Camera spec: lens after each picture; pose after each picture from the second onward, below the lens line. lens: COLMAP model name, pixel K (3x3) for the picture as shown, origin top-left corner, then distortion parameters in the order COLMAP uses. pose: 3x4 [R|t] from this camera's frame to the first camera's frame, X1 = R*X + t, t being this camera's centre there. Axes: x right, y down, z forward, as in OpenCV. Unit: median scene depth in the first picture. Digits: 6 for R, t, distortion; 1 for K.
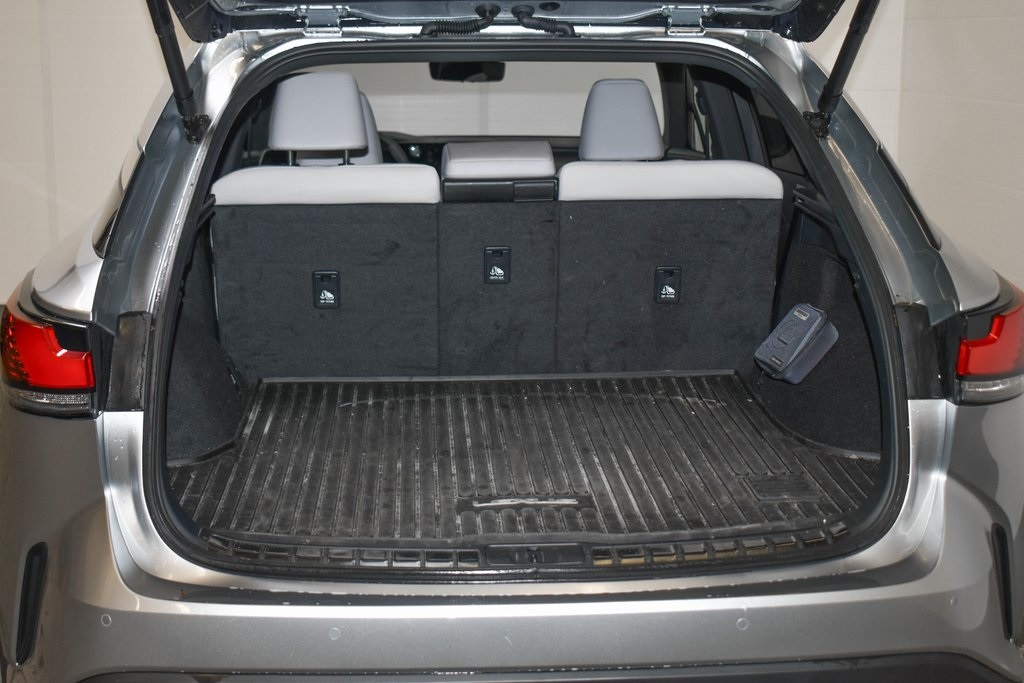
lens RADIAL K [[1510.1, 0, 521.4], [0, 1510.1, 338.2], [0, 0, 1]] dist [0.173236, 0.000000]
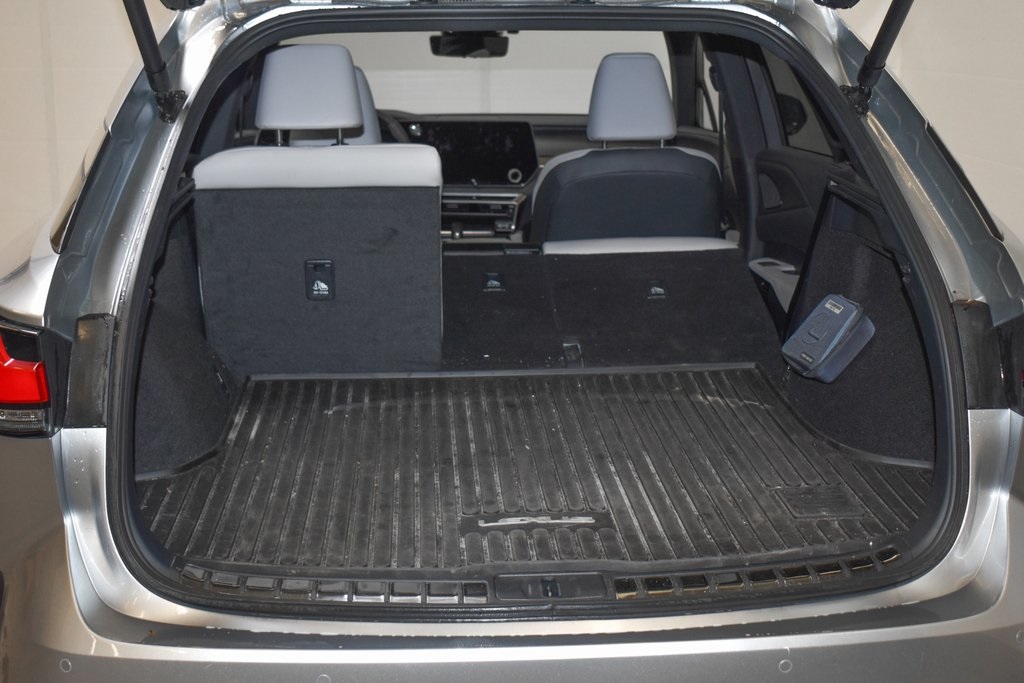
lens RADIAL K [[1349.8, 0, 503.2], [0, 1349.8, 344.5], [0, 0, 1]] dist [0.093633, 0.000000]
pose [[0.999971, -0.000985, -0.007594, -0.010775], [0.001248, 0.999397, 0.034699, -0.023951], [0.007555, -0.034707, 0.999369, 0.192463]]
